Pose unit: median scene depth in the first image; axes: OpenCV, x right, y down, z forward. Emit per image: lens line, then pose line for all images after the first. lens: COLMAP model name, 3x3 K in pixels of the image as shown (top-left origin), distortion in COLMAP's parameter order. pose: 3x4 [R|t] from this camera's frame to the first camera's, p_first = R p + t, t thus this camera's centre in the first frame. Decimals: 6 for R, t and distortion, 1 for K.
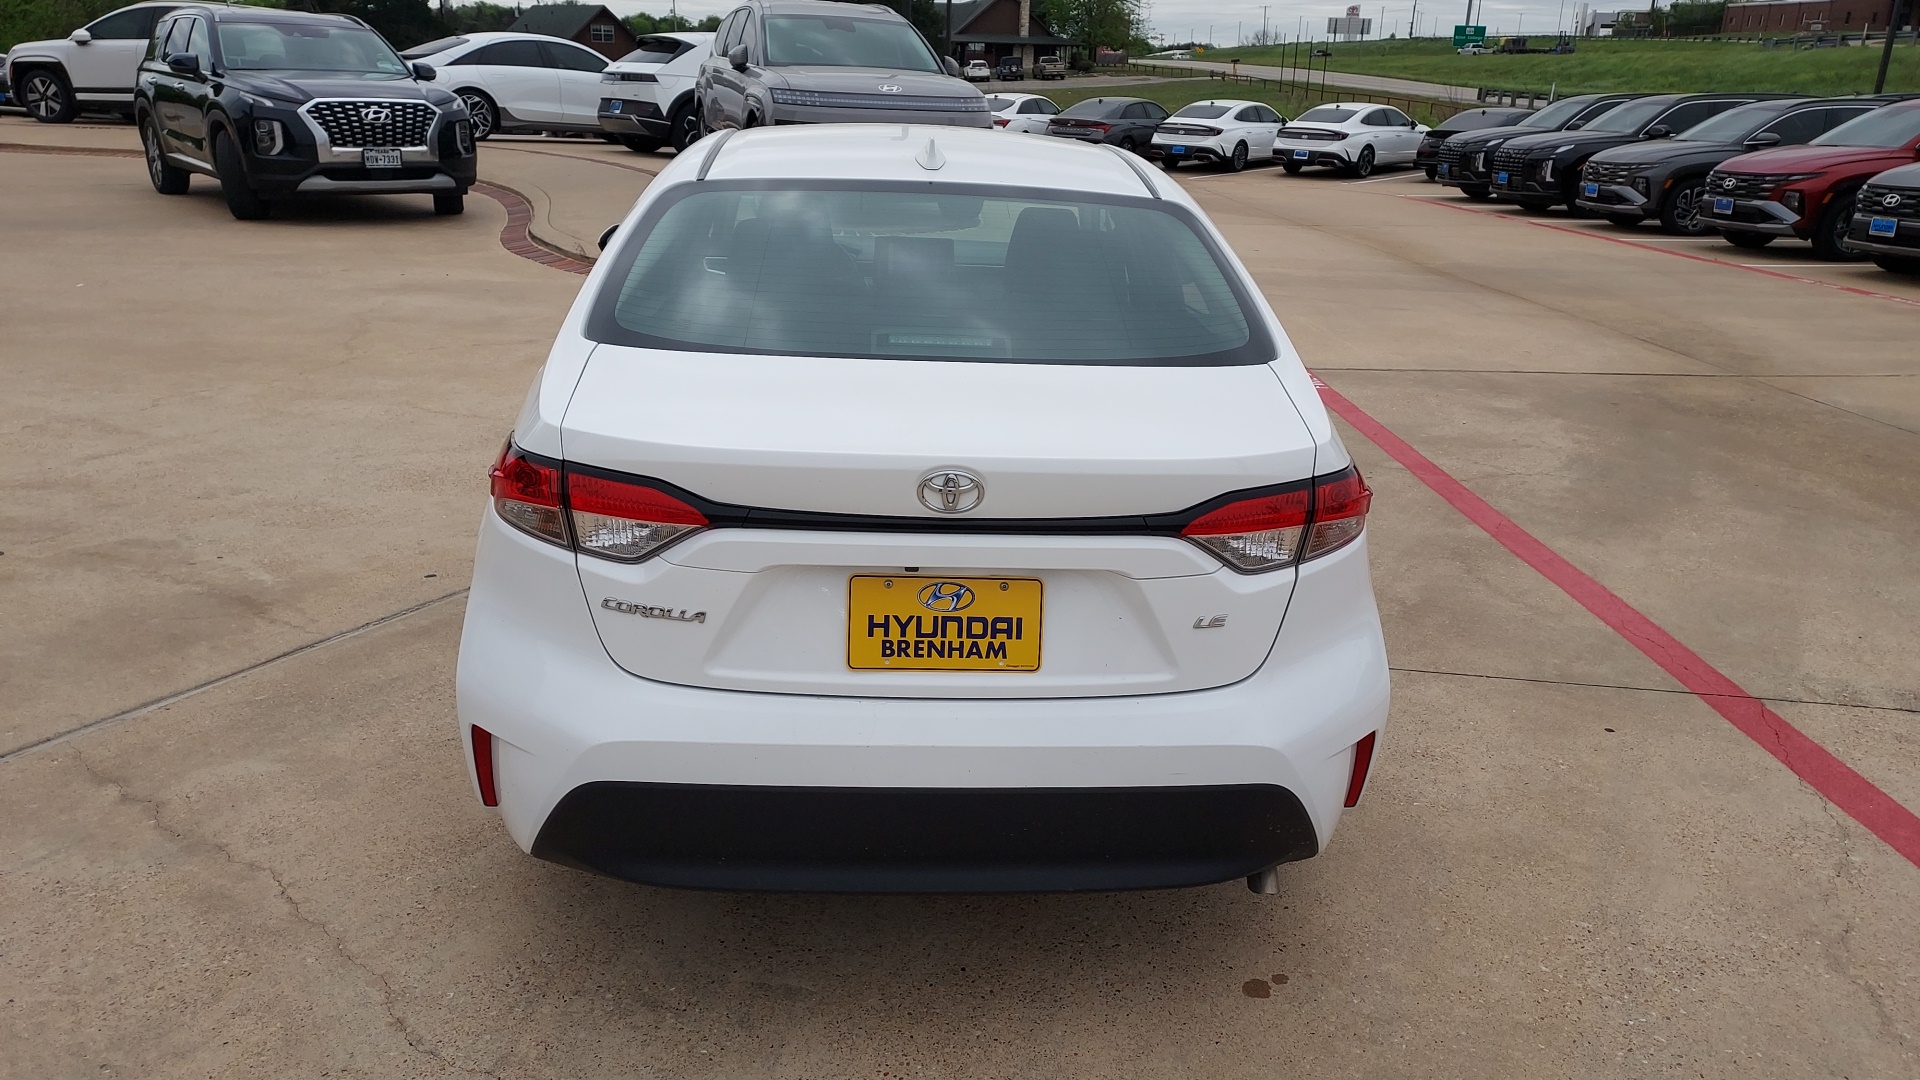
lens RADIAL K [[1383.4, 0, 980.9], [0, 1383.4, 530.4], [0, 0, 1]] dist [0.049762, -0.029508]
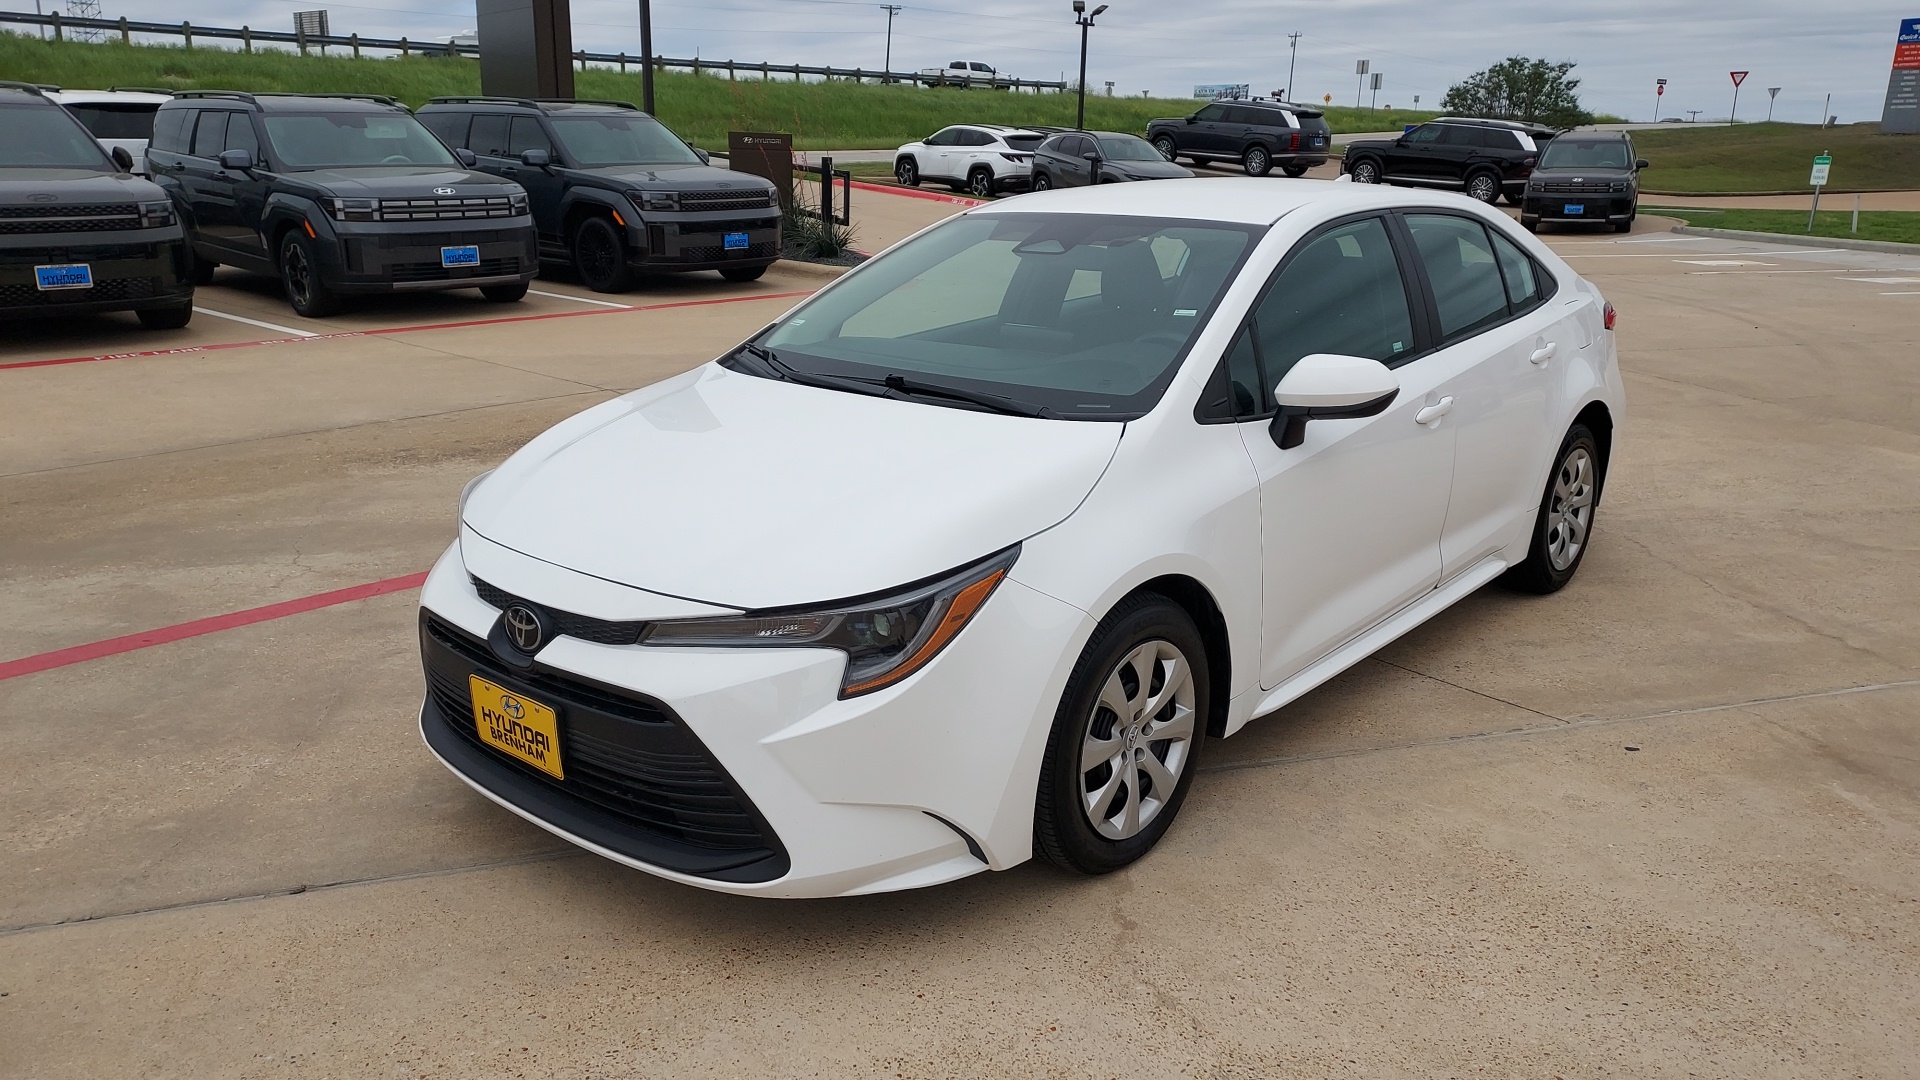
lens RADIAL K [[1383.4, 0, 982.6], [0, 1383.4, 532.8], [0, 0, 1]] dist [0.049762, -0.029508]
pose [[-0.712712, -0.225954, 0.664069, -0.228480], [0.181098, 0.855333, 0.485397, -0.196964], [-0.677677, 0.466209, -0.568686, 0.596397]]
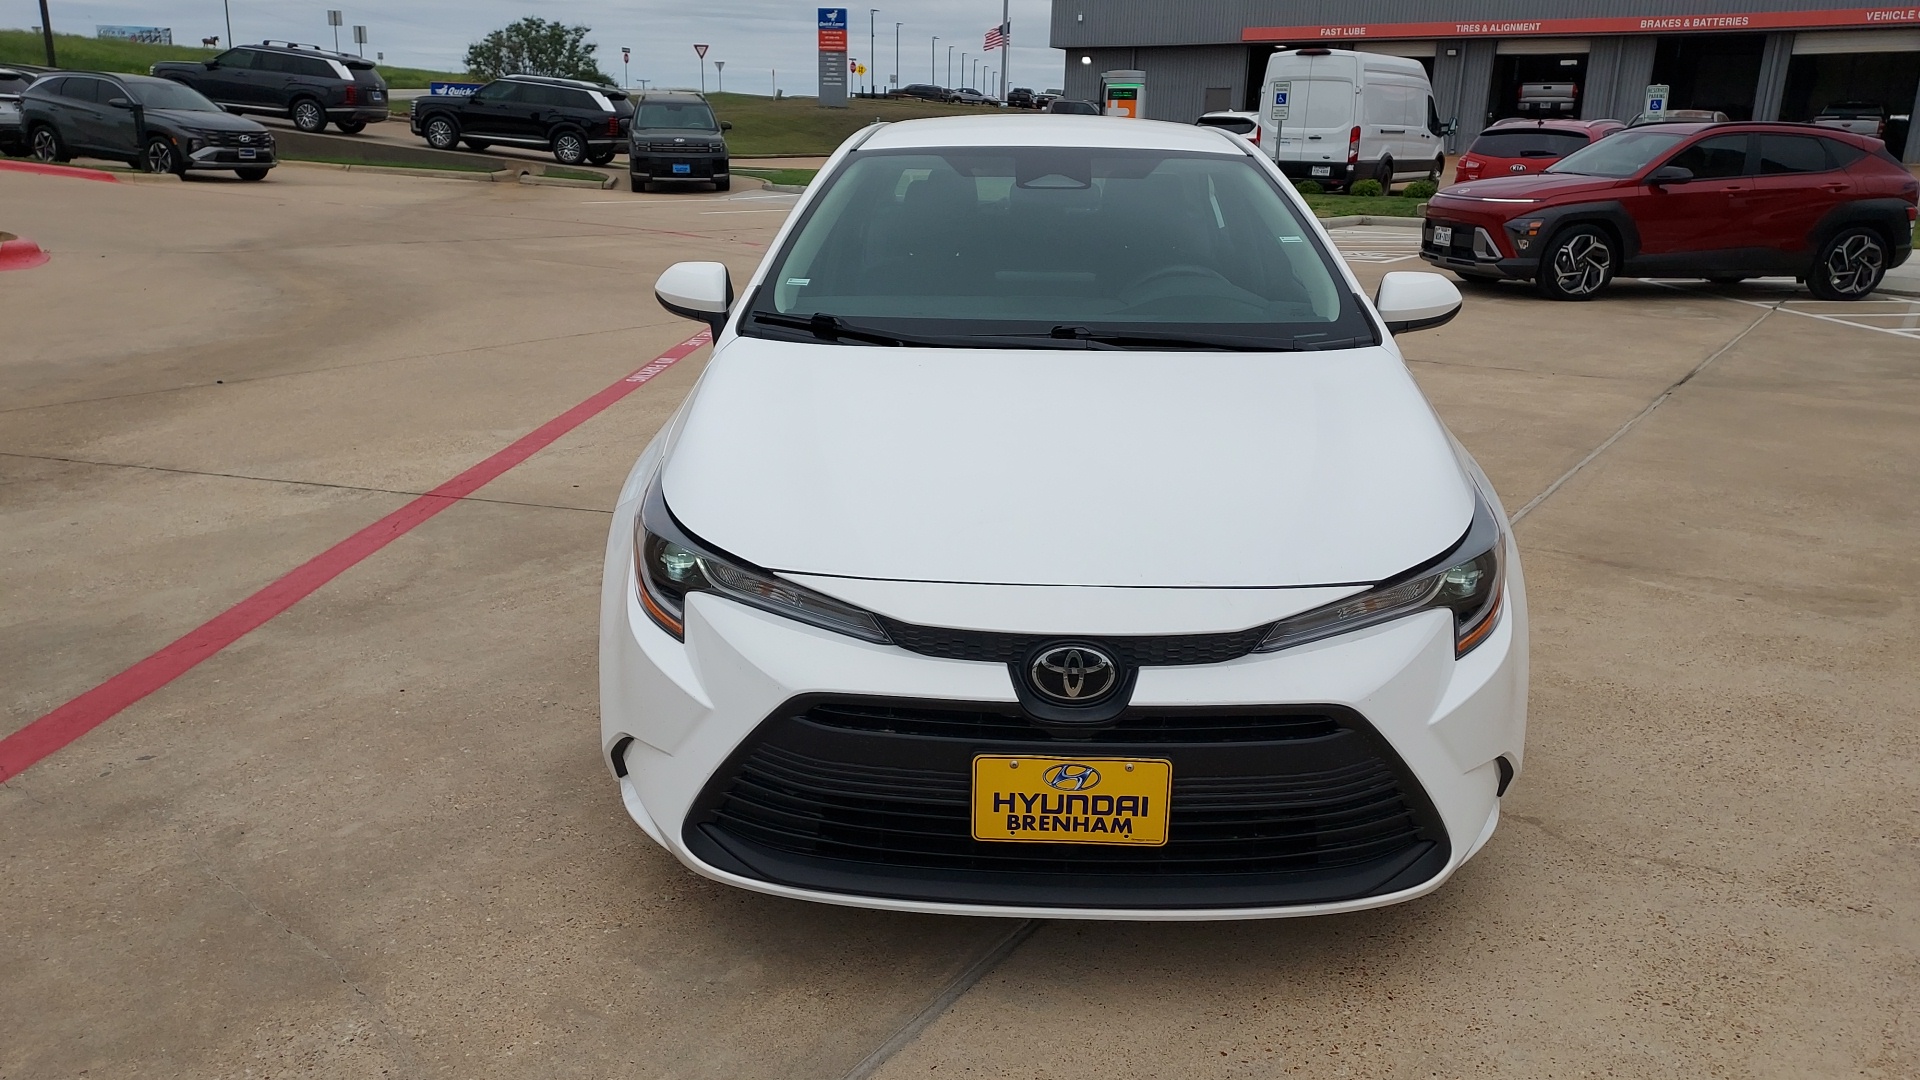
lens RADIAL K [[1383.4, 0, 984.7], [0, 1383.4, 533.4], [0, 0, 1]] dist [0.049762, -0.029508]
pose [[-0.994367, -0.079047, 0.070616, -0.030096], [-0.026046, 0.828008, 0.560111, -0.198555], [-0.102746, 0.555116, -0.825403, 0.659391]]
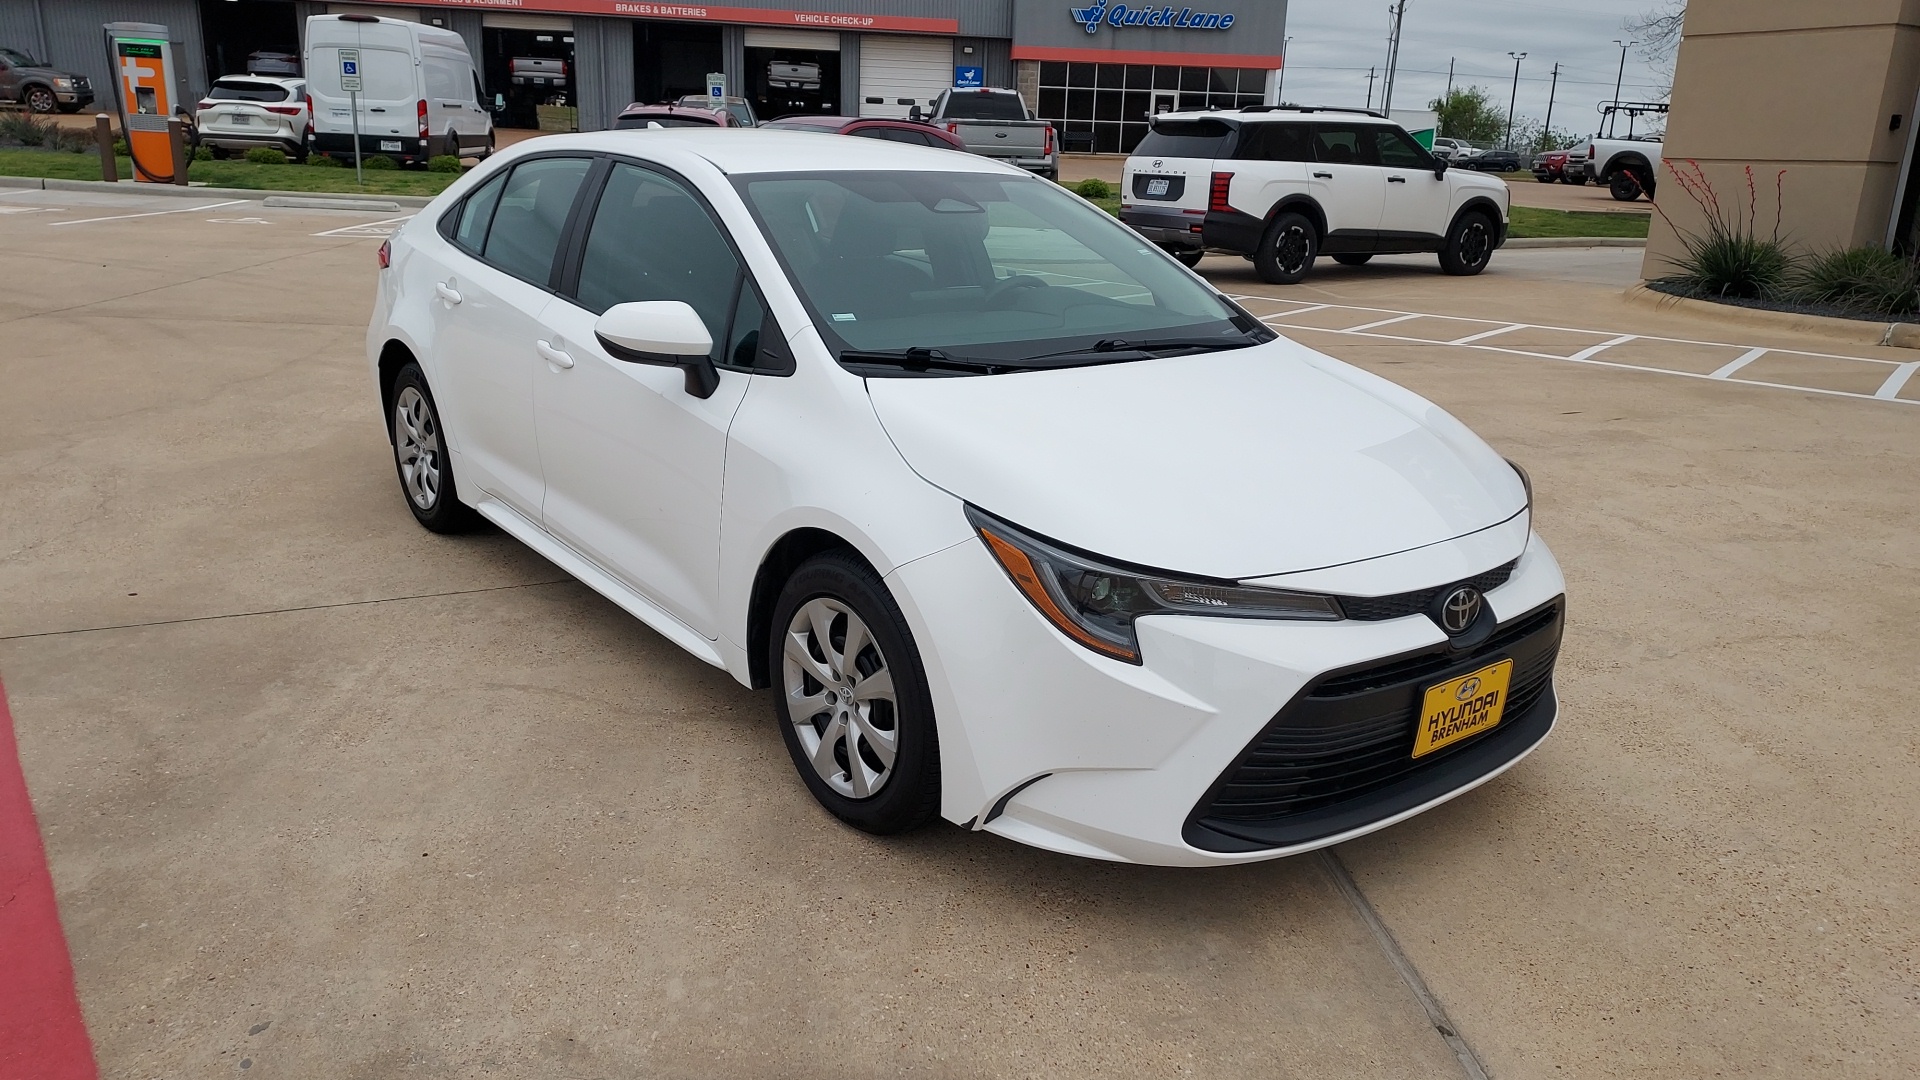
lens RADIAL K [[1383.4, 0, 983.4], [0, 1383.4, 542.0], [0, 0, 1]] dist [0.049762, -0.029508]
pose [[-0.815873, 0.096499, -0.570123, 0.157665], [-0.241357, 0.839143, 0.487428, -0.187325], [0.525451, 0.535282, -0.661343, 0.627413]]
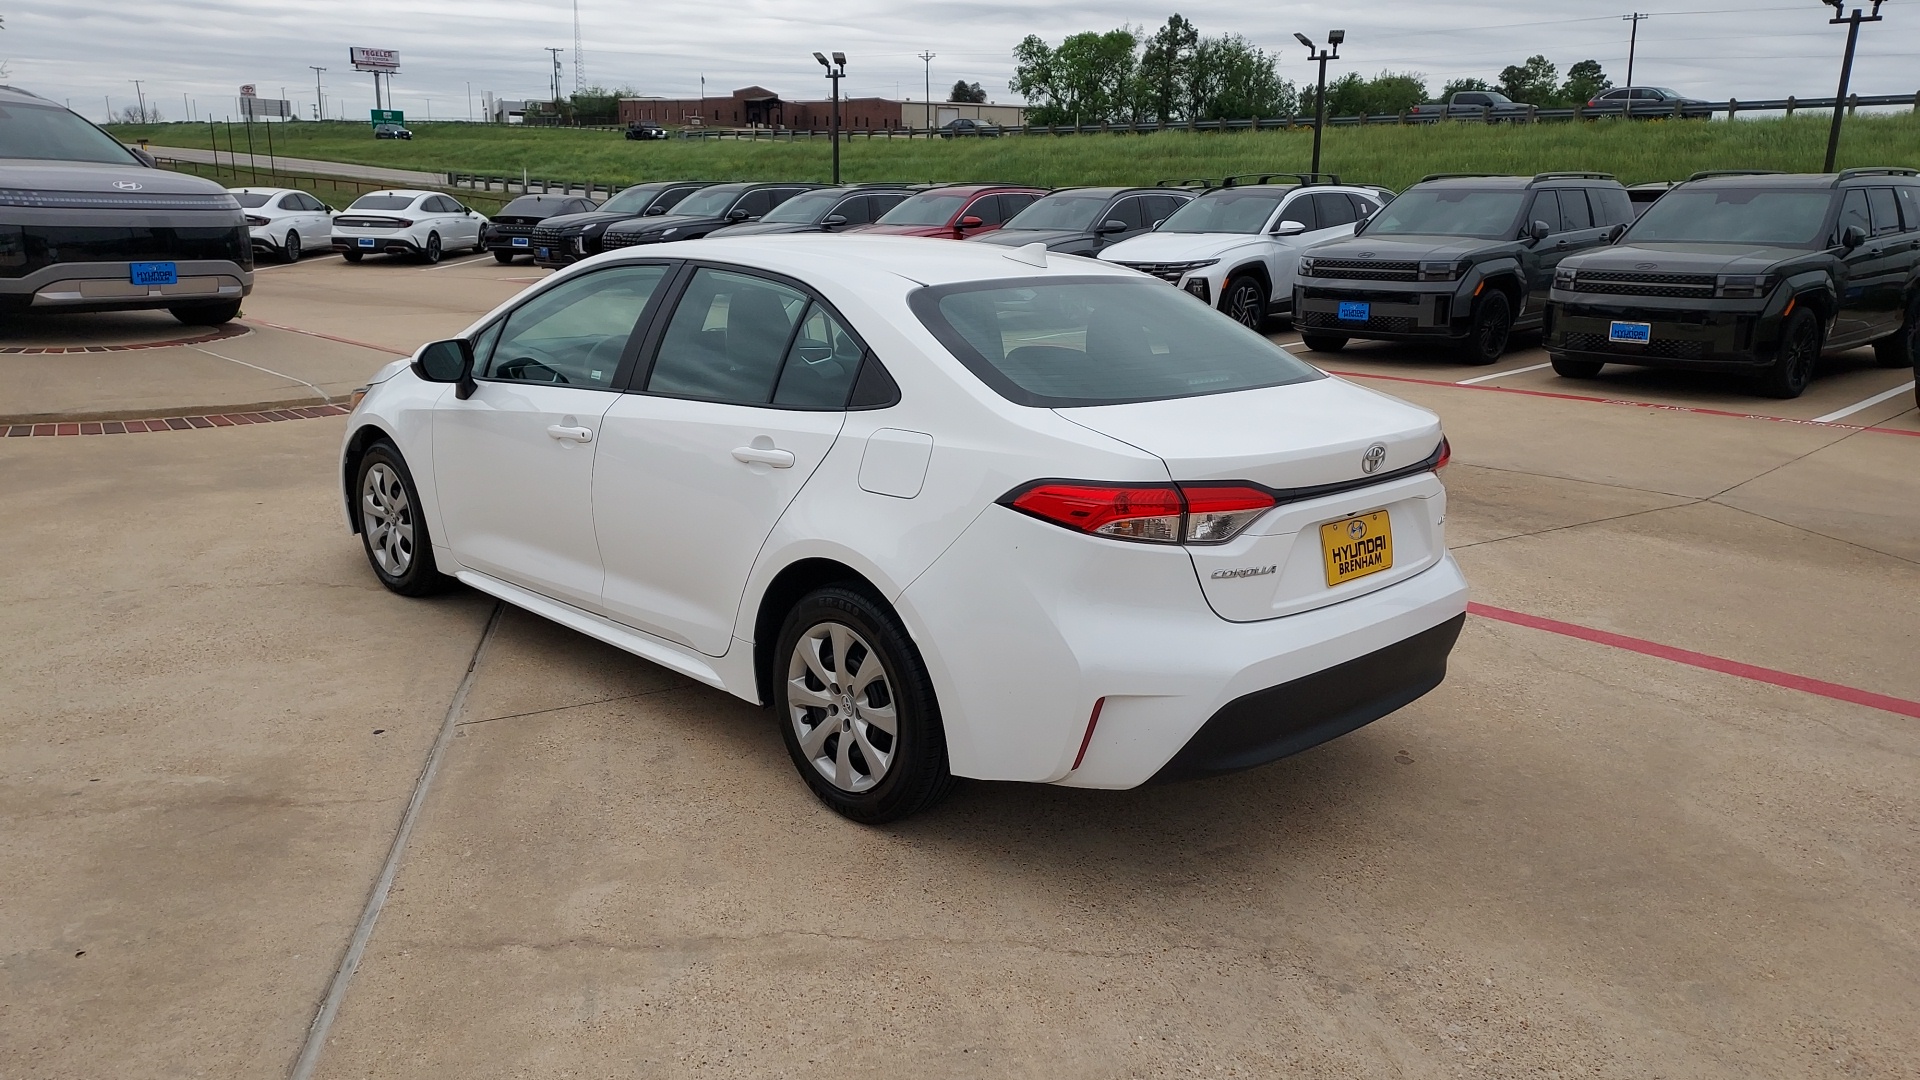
lens RADIAL K [[1383.4, 0, 976.0], [0, 1383.4, 544.5], [0, 0, 1]] dist [0.049762, -0.029508]
pose [[0.757132, -0.177079, 0.628804, -0.232019], [0.205266, 0.978296, 0.028343, -0.011843], [-0.620175, 0.107612, 0.777047, 0.008607]]
